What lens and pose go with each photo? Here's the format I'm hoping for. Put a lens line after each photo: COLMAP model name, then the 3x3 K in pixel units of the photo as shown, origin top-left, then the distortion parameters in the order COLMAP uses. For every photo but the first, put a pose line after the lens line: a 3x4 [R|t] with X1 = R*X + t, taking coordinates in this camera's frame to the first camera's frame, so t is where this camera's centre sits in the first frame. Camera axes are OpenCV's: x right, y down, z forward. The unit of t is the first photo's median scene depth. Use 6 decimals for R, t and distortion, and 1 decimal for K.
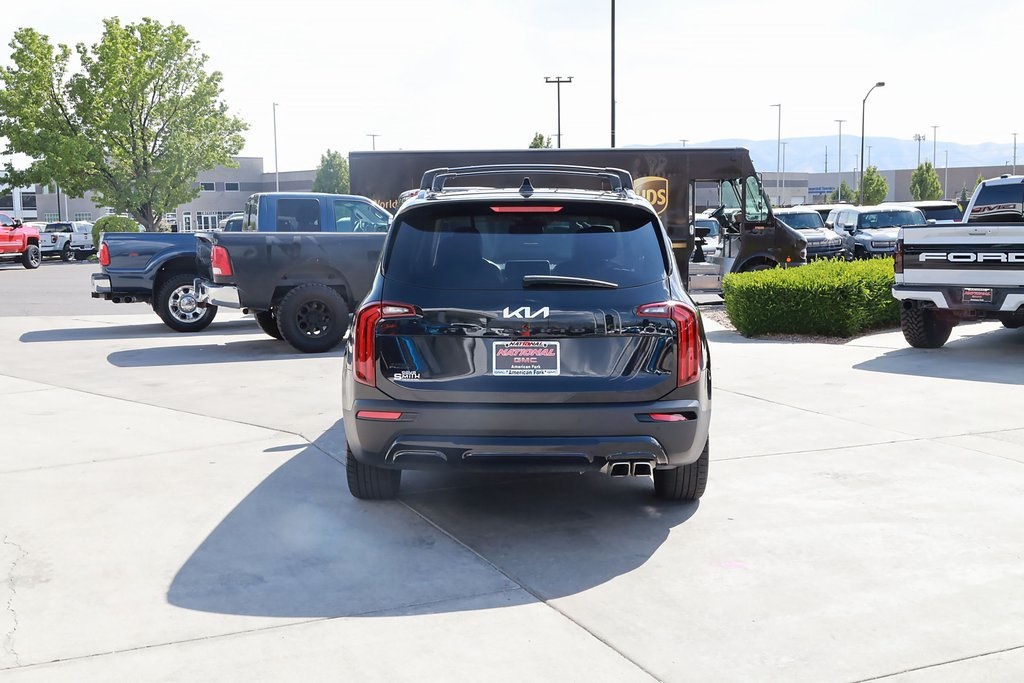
lens RADIAL K [[1175.6, 0, 509.0], [0, 1175.6, 336.8], [0, 0, 1]] dist [-0.001455, 0.000000]
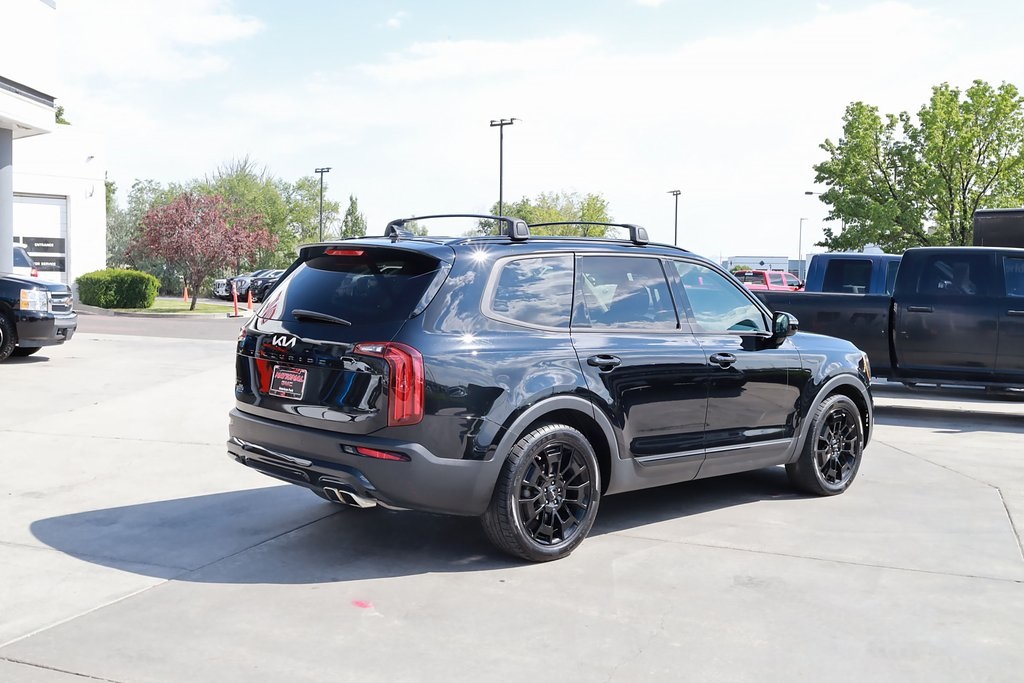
lens RADIAL K [[1175.6, 0, 512.3], [0, 1175.6, 346.9], [0, 0, 1]] dist [-0.001455, 0.000000]
pose [[0.683112, 0.063537, -0.727544, 0.165590], [-0.098861, 0.995084, -0.005923, -0.005083], [0.723591, 0.075972, 0.686035, 0.062850]]
